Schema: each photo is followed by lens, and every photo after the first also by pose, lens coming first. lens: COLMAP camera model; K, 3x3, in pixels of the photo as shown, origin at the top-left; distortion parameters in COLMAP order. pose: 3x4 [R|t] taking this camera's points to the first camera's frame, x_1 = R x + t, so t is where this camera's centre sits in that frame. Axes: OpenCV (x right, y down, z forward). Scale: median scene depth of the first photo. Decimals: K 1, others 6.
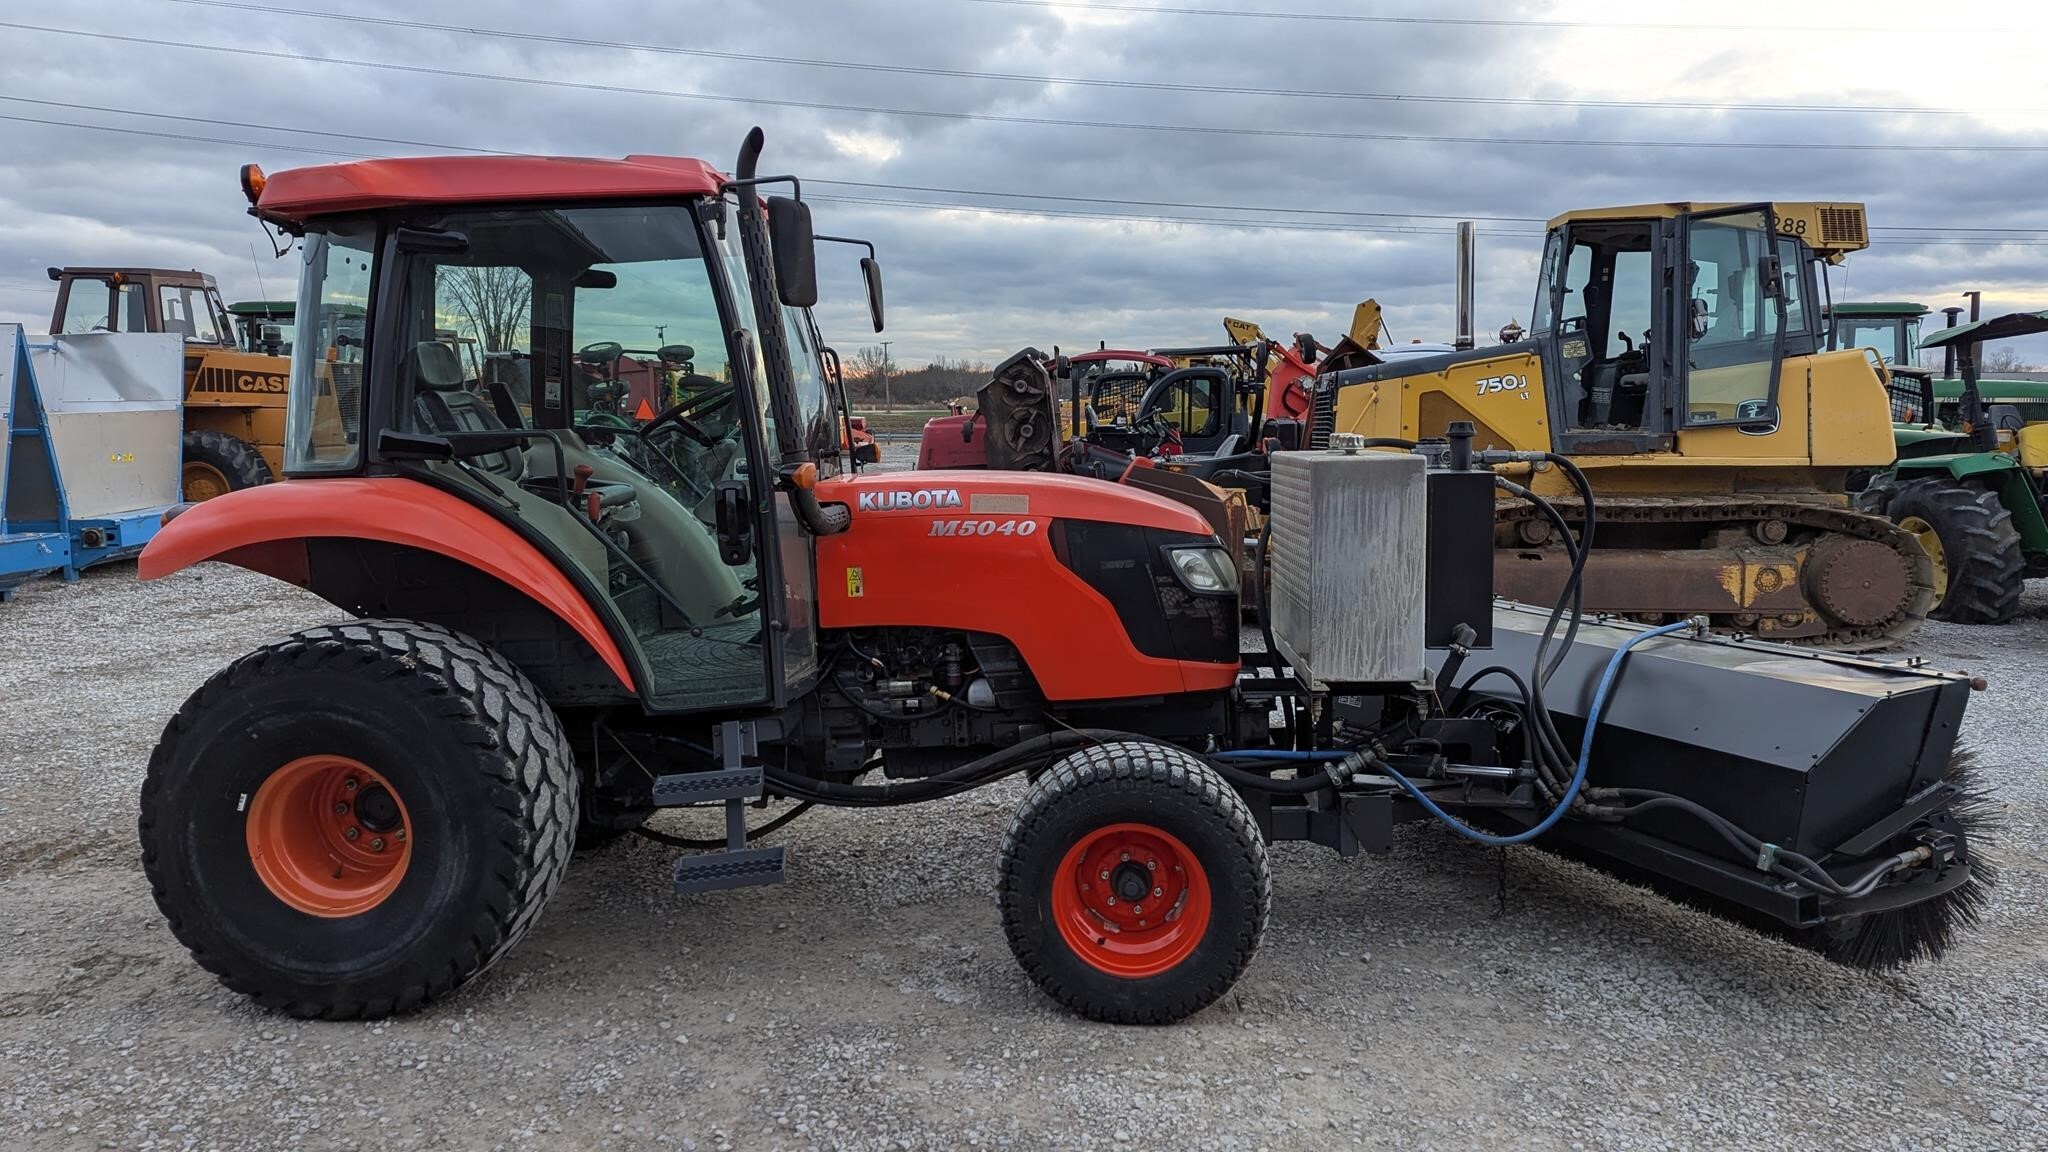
lens RADIAL K [[1426.4, 0, 1009.9], [0, 1426.4, 567.4], [0, 0, 1]] dist [0.105813, -0.109260]
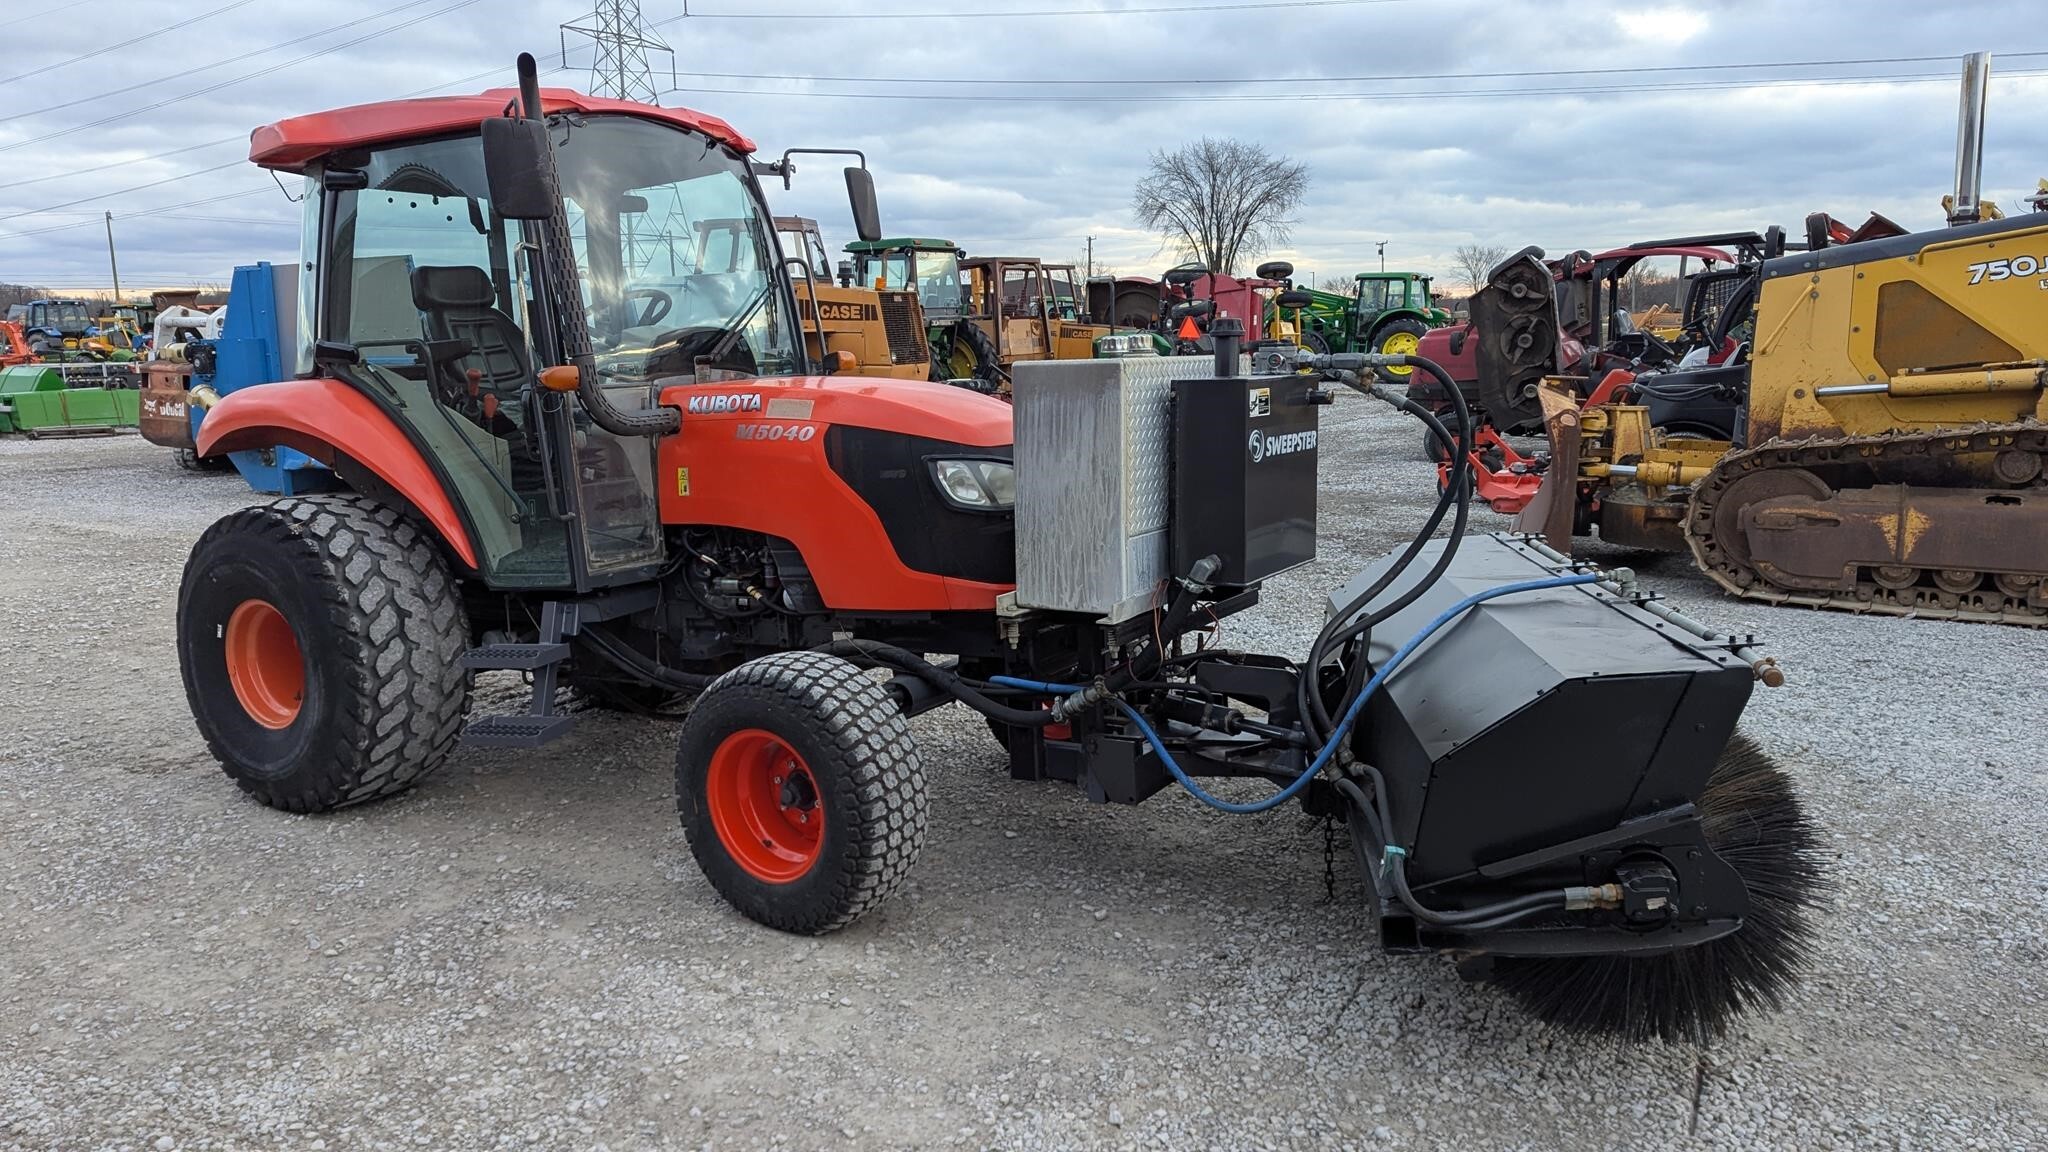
lens RADIAL K [[1426.4, 0, 1009.9], [0, 1426.4, 567.4], [0, 0, 1]] dist [0.105813, -0.109260]
pose [[0.874469, 0.064644, -0.480755, 0.615601], [-0.038073, 0.997170, 0.064830, -0.004592], [0.483585, -0.038388, 0.874455, 0.187729]]
